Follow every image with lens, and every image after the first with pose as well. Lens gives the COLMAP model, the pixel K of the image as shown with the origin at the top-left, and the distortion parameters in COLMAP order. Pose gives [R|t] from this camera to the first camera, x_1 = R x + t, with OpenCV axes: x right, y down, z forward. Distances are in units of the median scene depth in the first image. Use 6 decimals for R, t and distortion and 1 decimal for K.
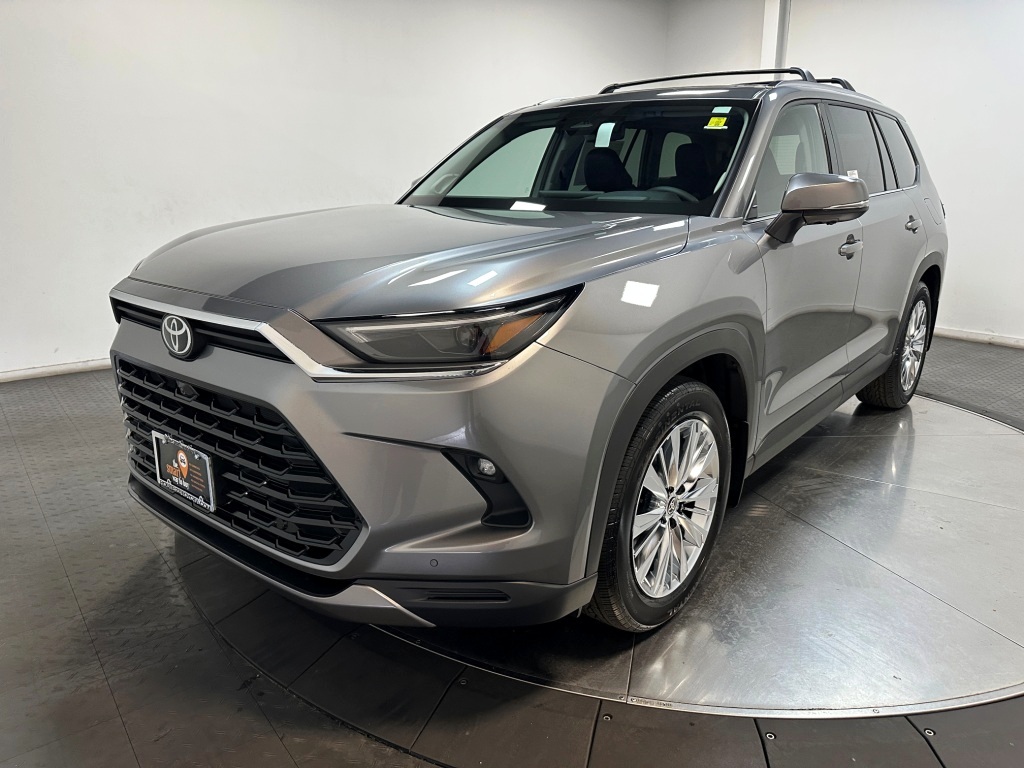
lens RADIAL K [[725.6, 0, 507.4], [0, 725.6, 381.5], [0, 0, 1]] dist [0.071098, -0.116740]
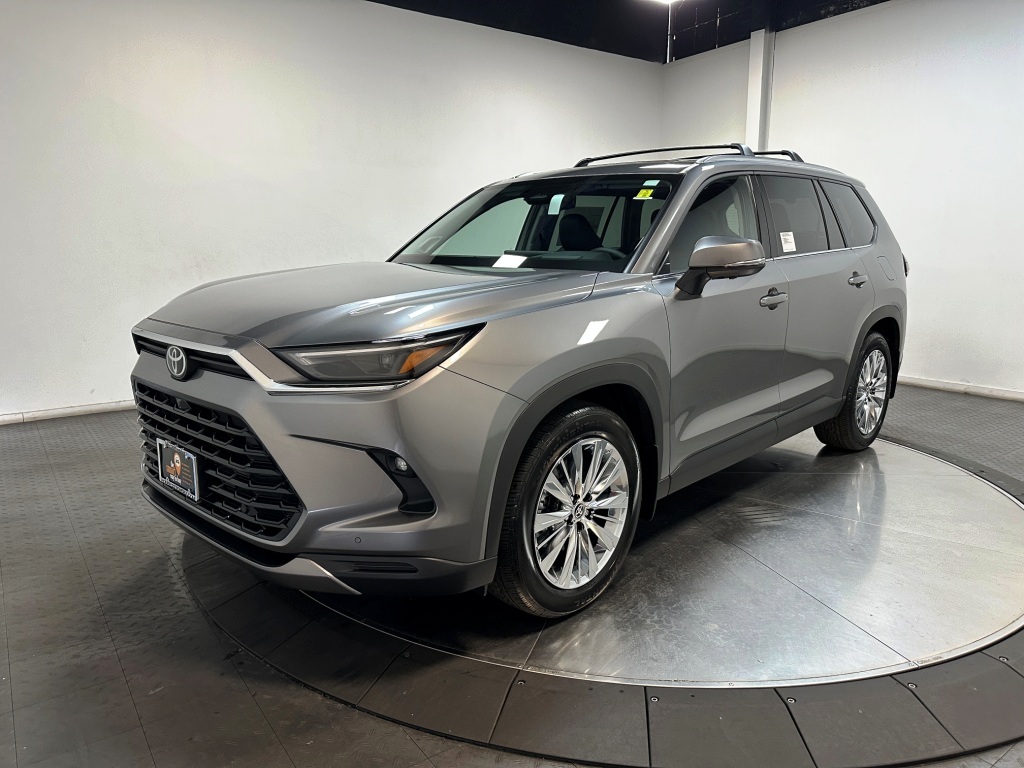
lens RADIAL K [[725.6, 0, 507.4], [0, 725.6, 381.5], [0, 0, 1]] dist [0.071098, -0.116740]
pose [[0.997246, 0.011280, -0.073303, 0.209569], [-0.016951, 0.996871, -0.077203, 0.057862], [0.072203, 0.078233, 0.994317, -0.219154]]
